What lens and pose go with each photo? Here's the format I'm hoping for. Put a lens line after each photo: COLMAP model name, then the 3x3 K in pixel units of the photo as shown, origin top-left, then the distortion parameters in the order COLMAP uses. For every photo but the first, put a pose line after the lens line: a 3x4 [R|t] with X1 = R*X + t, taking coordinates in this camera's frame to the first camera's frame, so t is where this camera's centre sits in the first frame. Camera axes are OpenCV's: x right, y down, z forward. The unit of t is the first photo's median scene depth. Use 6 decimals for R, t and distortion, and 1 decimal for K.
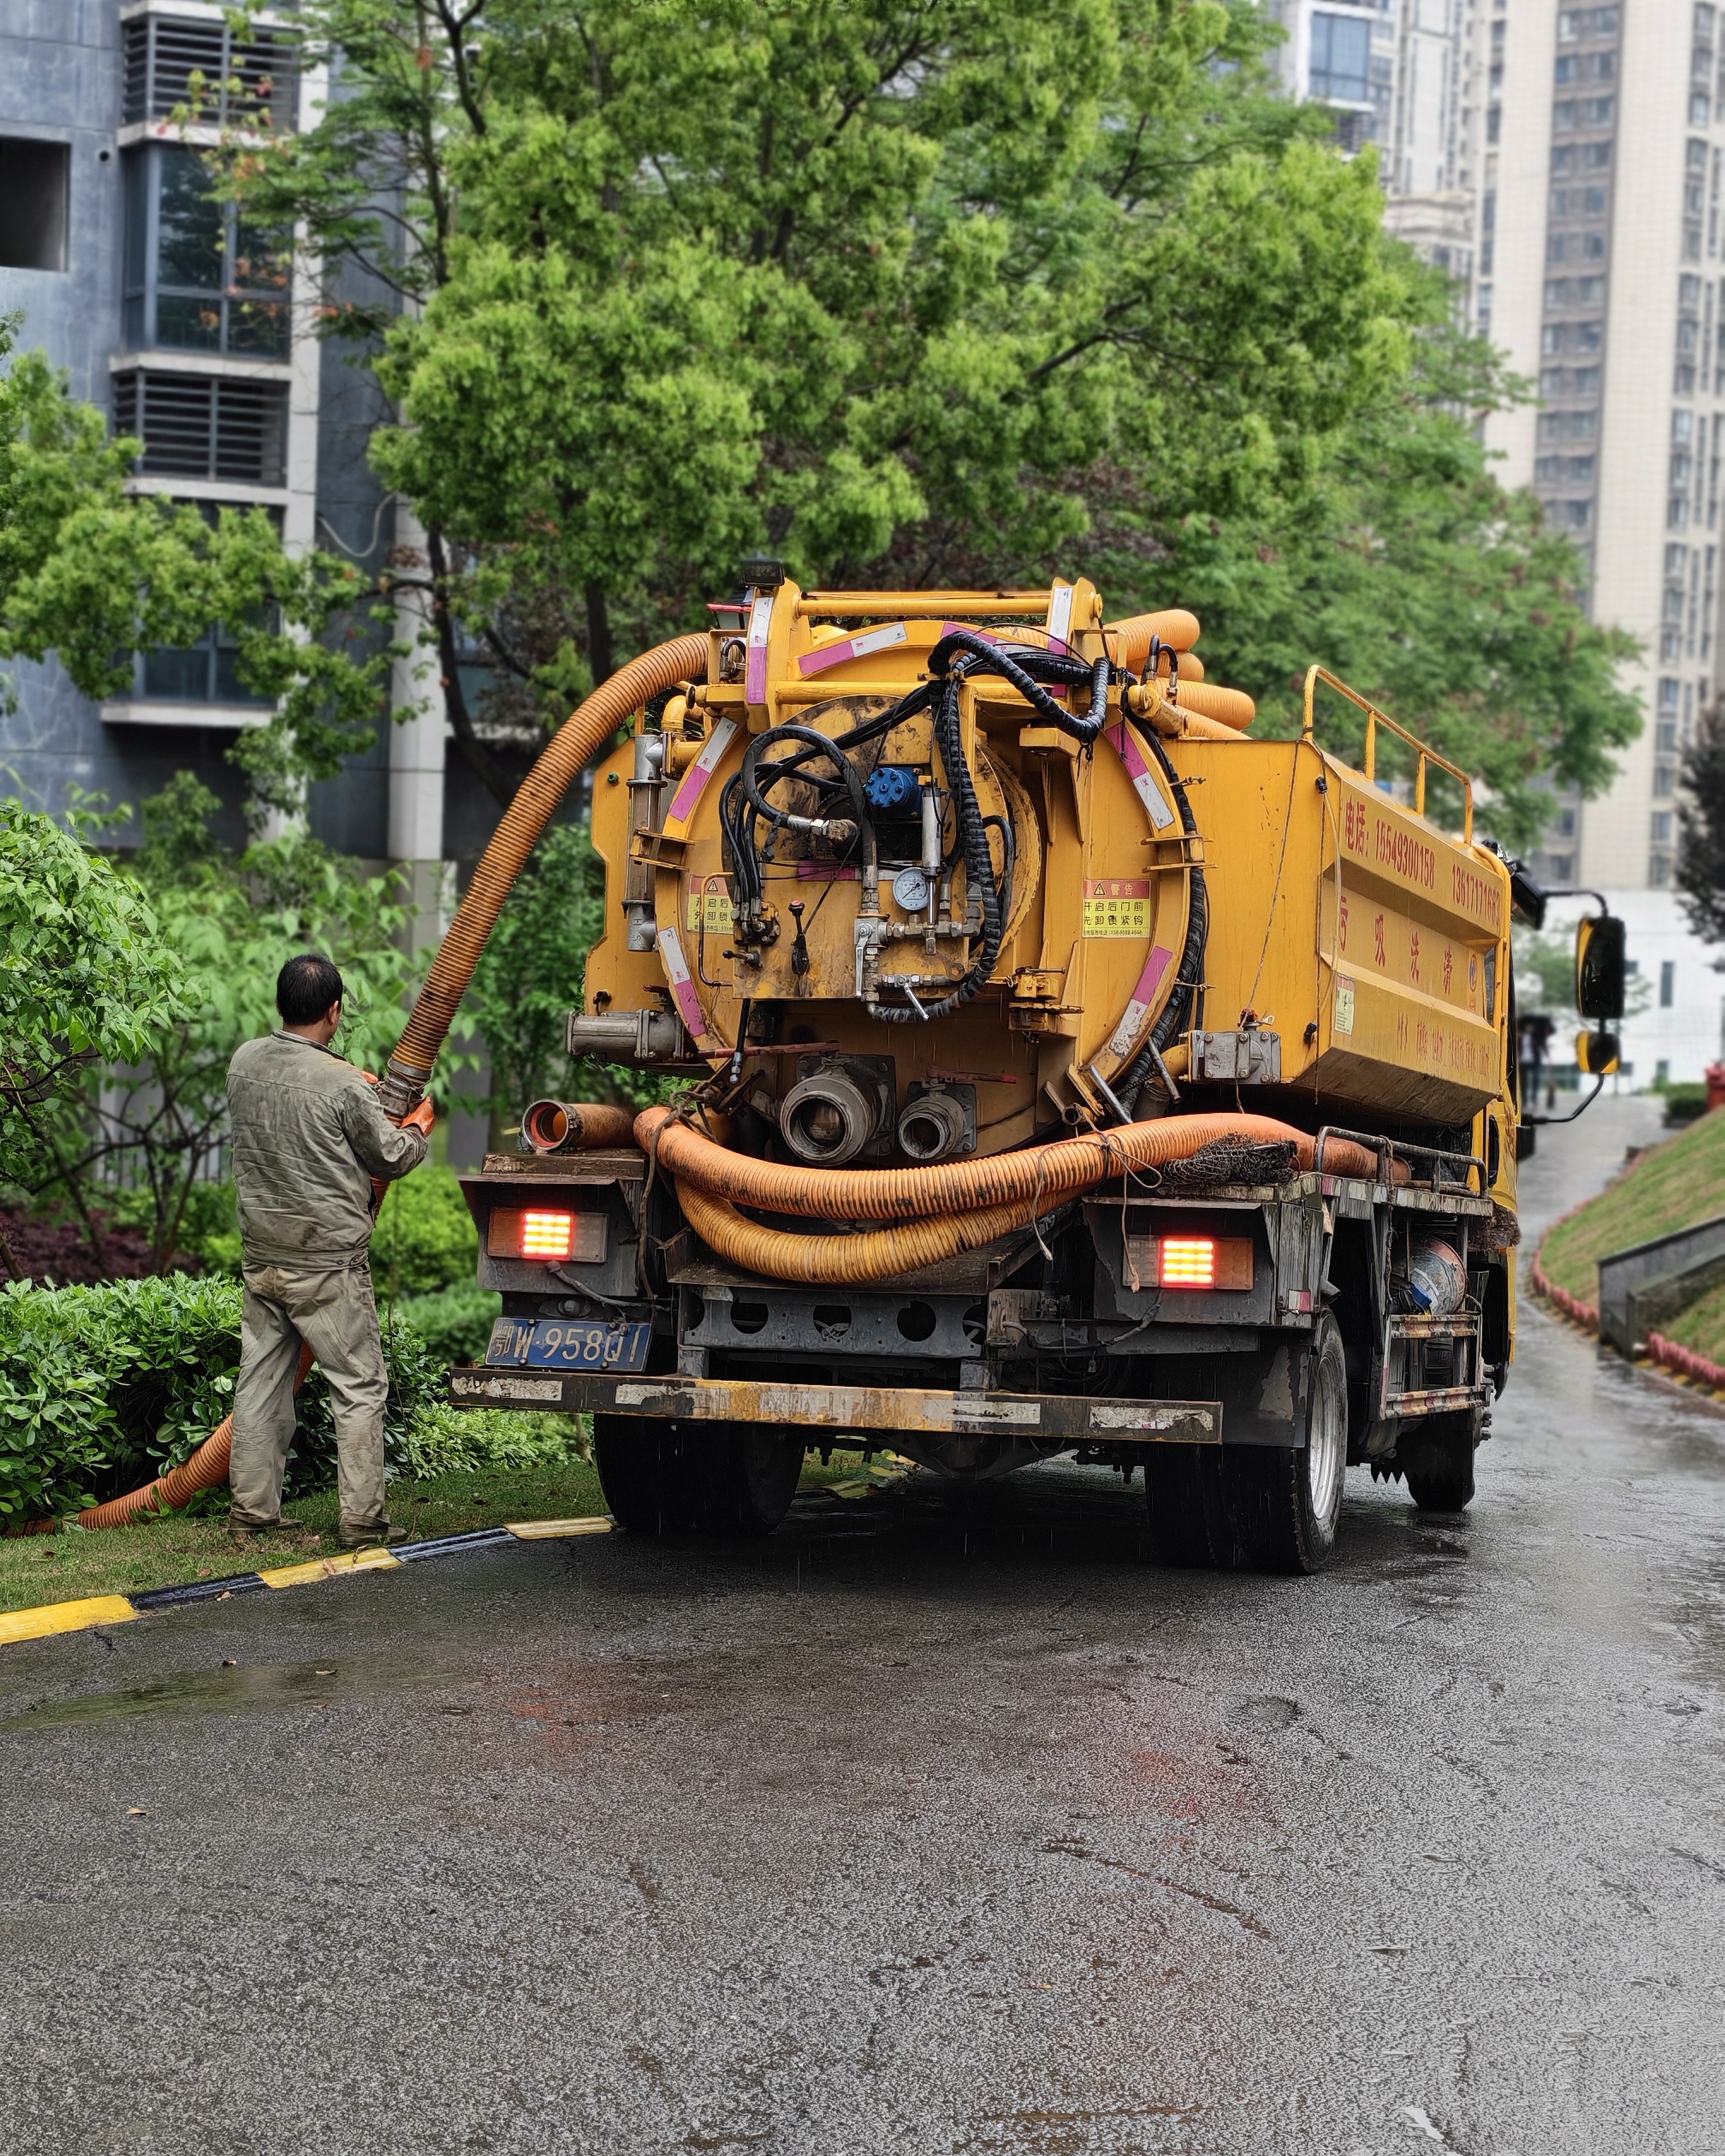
lens RADIAL K [[5259.0, 0, 862.5], [0, 5259.0, 1078.0], [0, 0, 1]] dist [-0.098867, 0.483898]
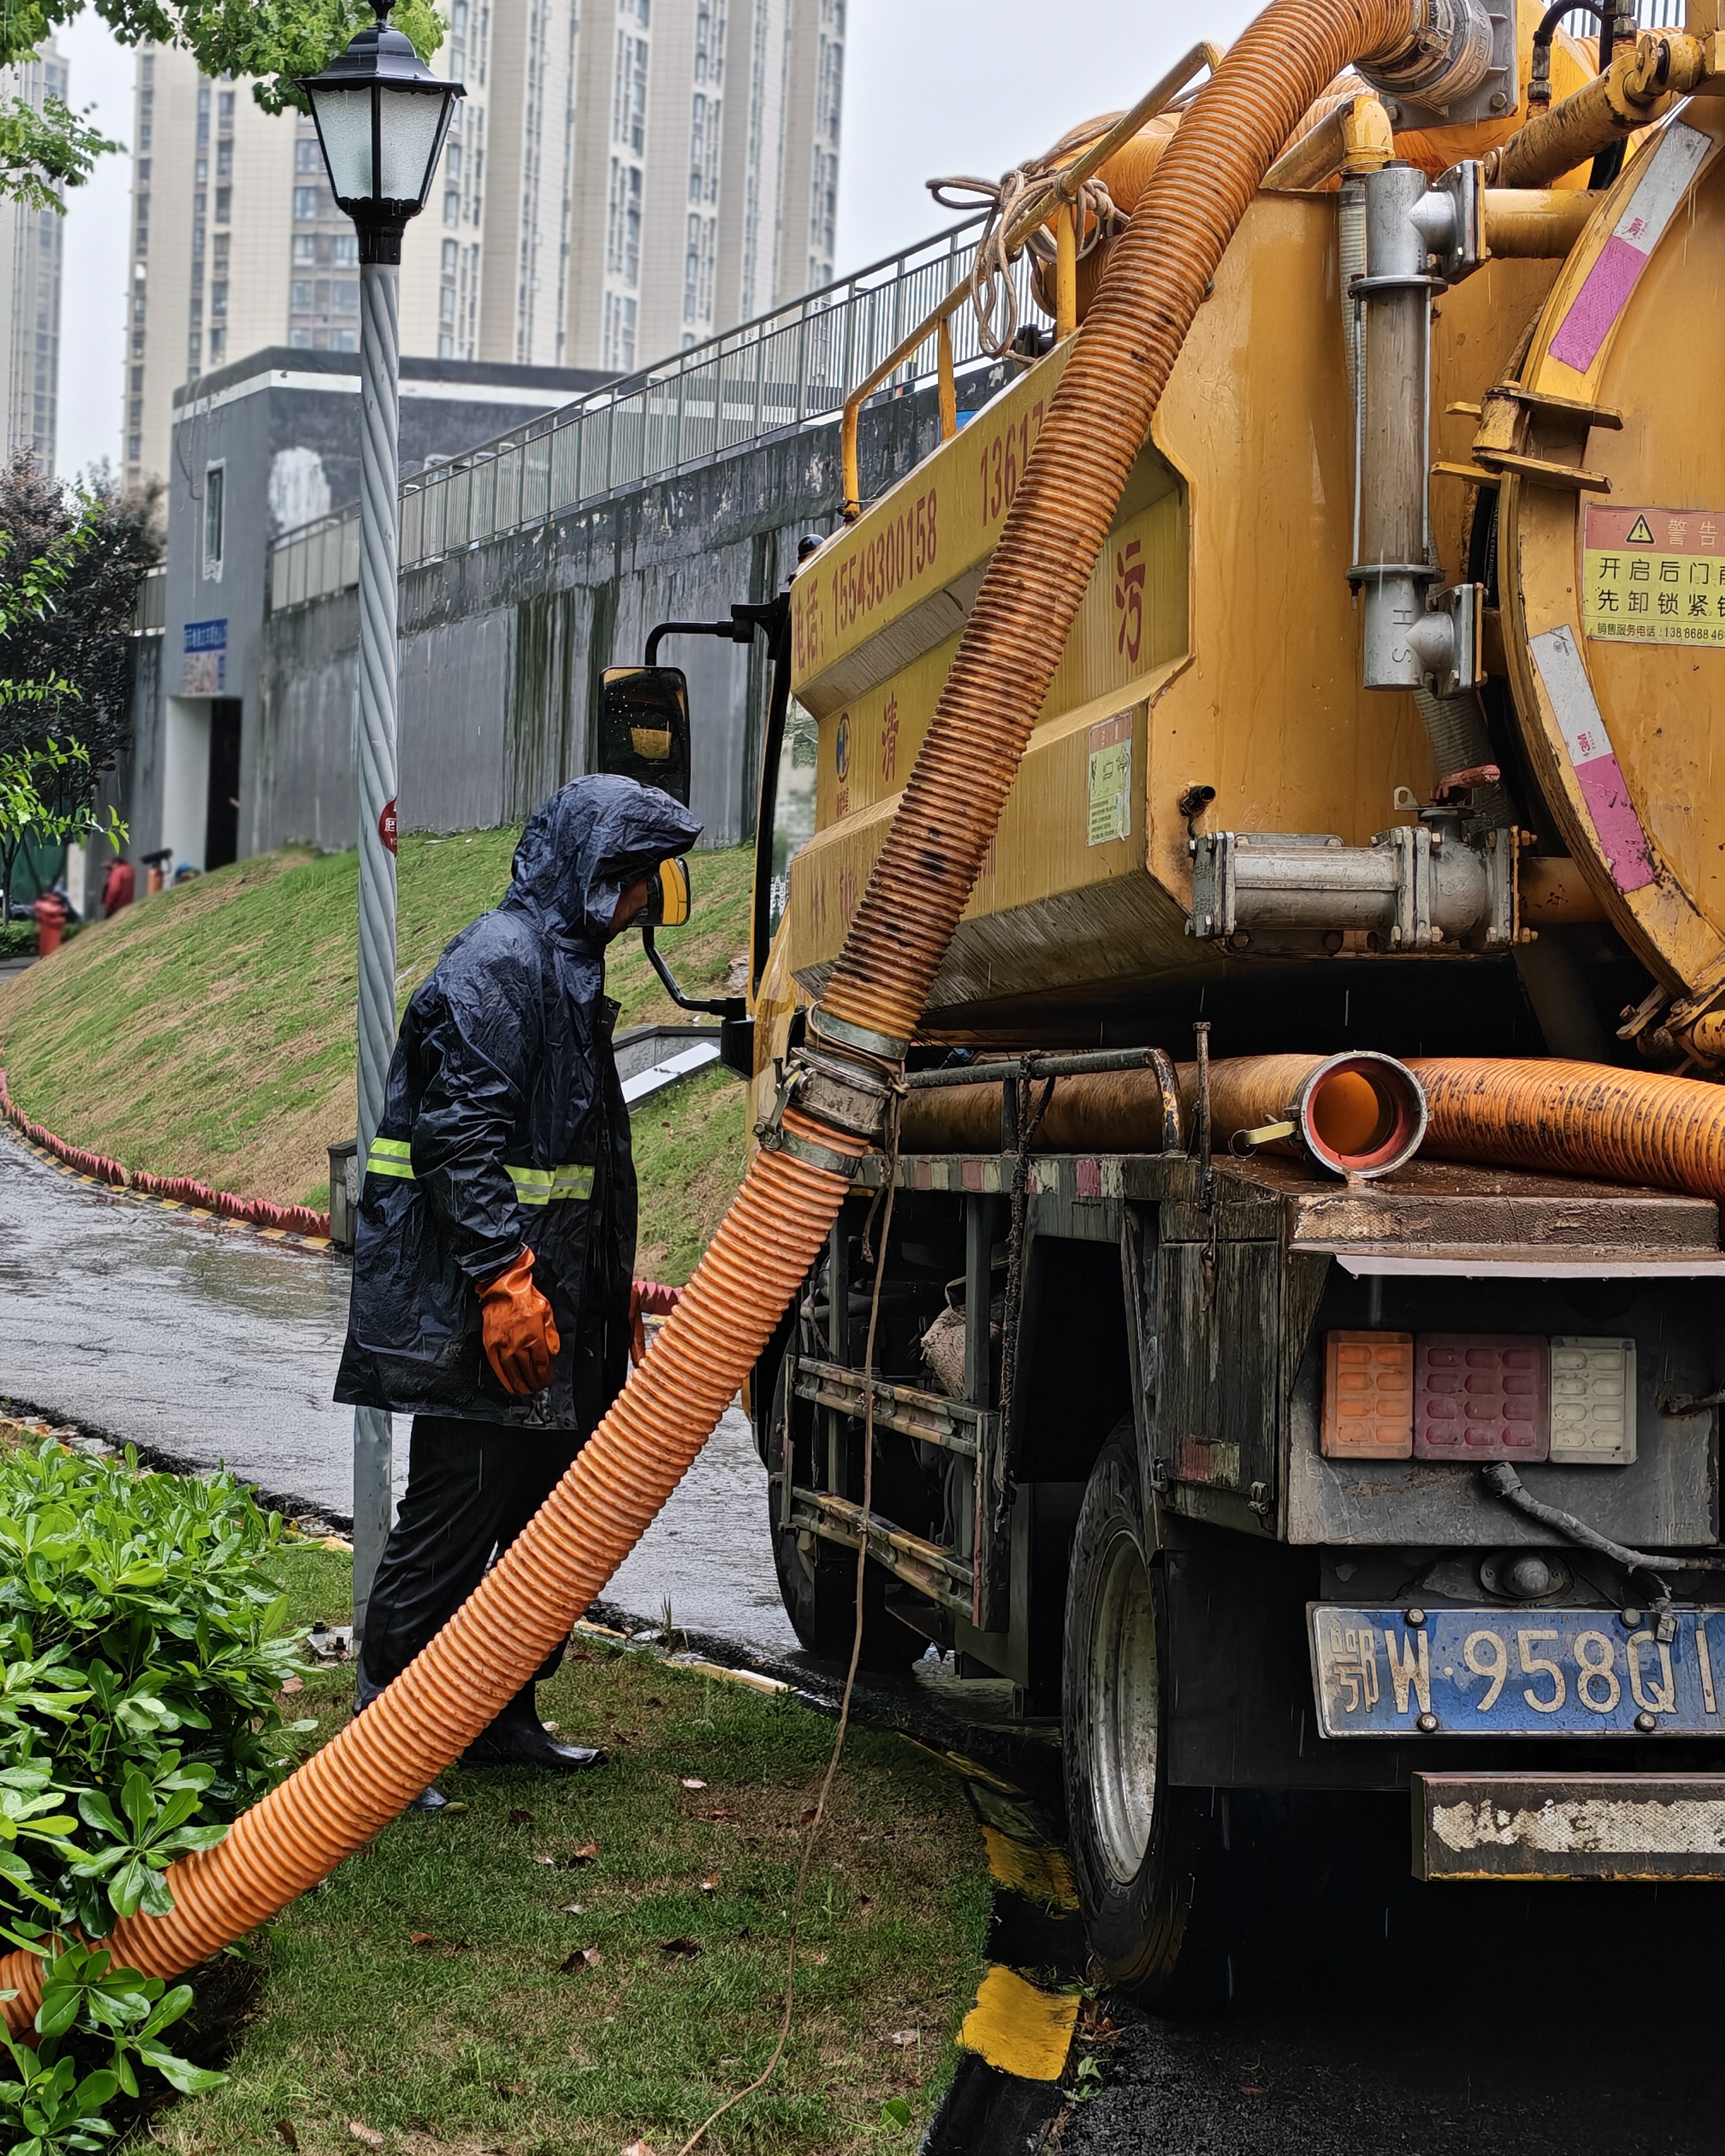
lens RADIAL K [[5259.0, 0, 862.5], [0, 5259.0, 1078.0], [0, 0, 1]] dist [-0.098867, 0.483898]
pose [[0.924724, -0.029937, 0.379460, -0.251709], [0.016848, 0.999145, 0.037767, -0.009873], [-0.380266, -0.028531, 0.924437, 0.655035]]
